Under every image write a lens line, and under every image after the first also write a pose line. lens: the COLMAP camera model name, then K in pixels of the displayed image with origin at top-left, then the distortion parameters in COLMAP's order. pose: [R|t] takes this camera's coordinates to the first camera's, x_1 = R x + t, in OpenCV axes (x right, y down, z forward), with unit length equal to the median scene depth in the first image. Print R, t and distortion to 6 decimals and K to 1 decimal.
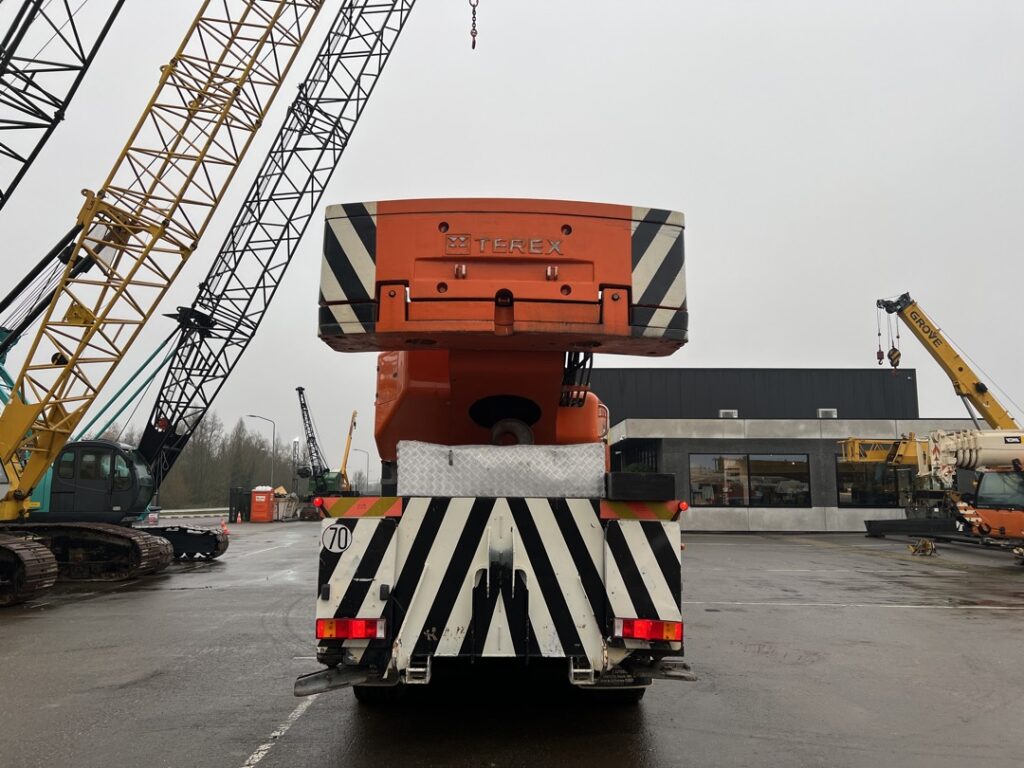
lens RADIAL K [[760.4, 0, 516.5], [0, 760.4, 385.1], [0, 0, 1]] dist [0.063079, -0.057909]
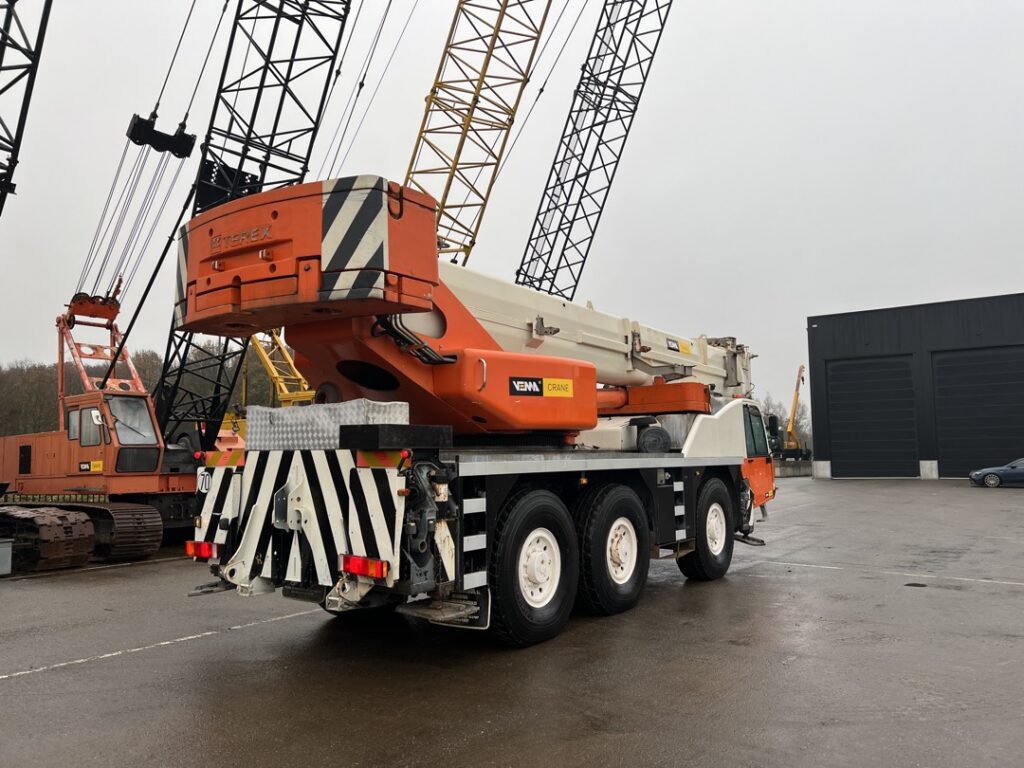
lens RADIAL K [[760.4, 0, 516.5], [0, 760.4, 385.1], [0, 0, 1]] dist [0.063079, -0.057909]
pose [[0.807332, -0.064767, -0.586533, 0.980054], [0.096076, 0.995123, 0.022359, 0.056241], [0.582224, -0.074403, 0.809617, 0.254841]]
